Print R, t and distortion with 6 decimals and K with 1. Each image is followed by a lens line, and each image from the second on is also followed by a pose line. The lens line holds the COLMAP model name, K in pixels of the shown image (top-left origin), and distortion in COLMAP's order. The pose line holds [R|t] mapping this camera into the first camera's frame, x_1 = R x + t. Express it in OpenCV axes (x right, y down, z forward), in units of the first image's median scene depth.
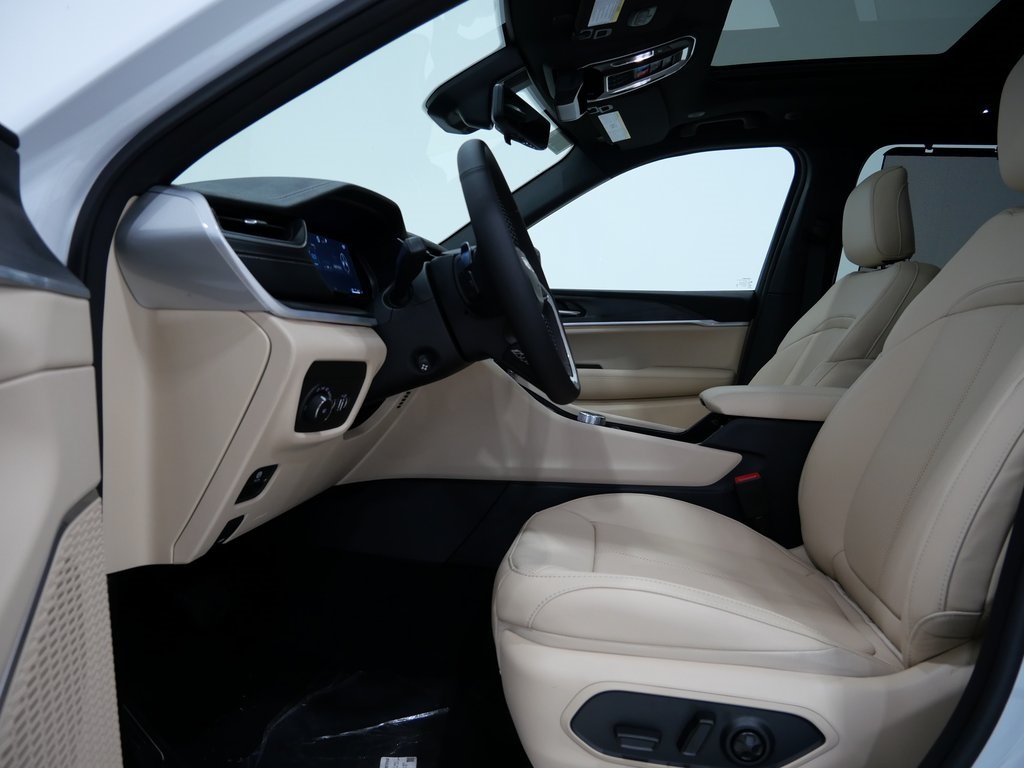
lens RADIAL K [[726.6, 0, 512.0], [0, 726.6, 384.0], [0, 0, 1]] dist [-0.053682, -0.001298]
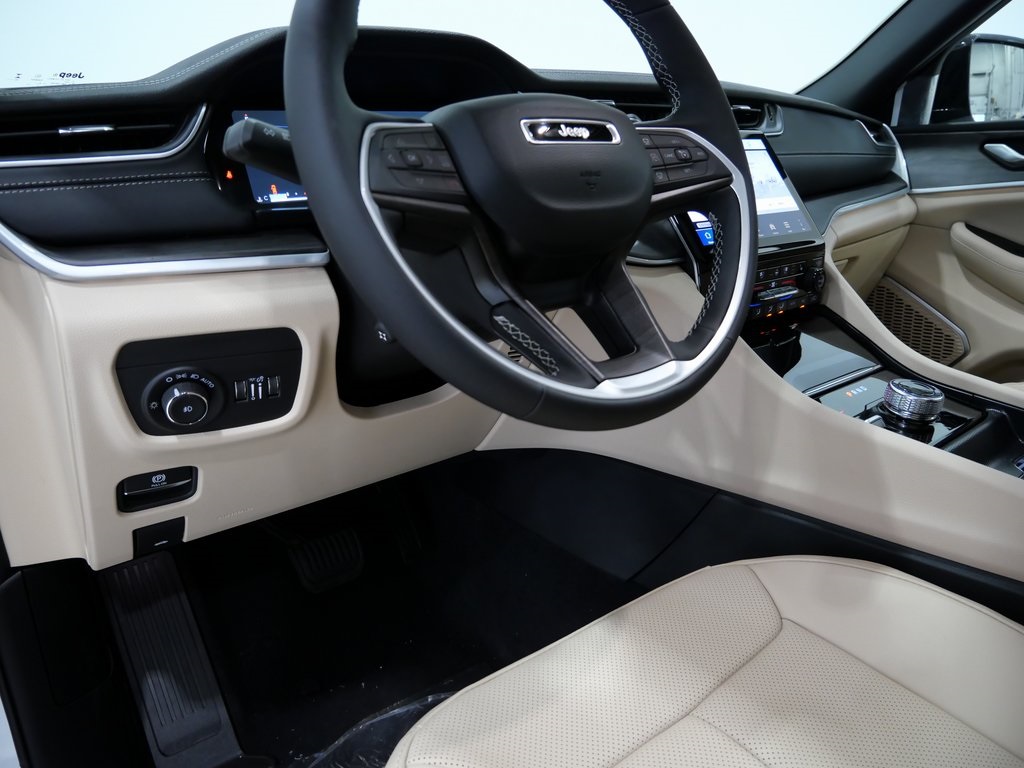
lens RADIAL K [[726.6, 0, 512.0], [0, 726.6, 384.0], [0, 0, 1]] dist [-0.053682, -0.001298]
pose [[0.741236, 0.131637, -0.658211, 0.270241], [0.008645, 0.978629, 0.205453, -0.081337], [0.671189, -0.157980, 0.724256, 0.495905]]
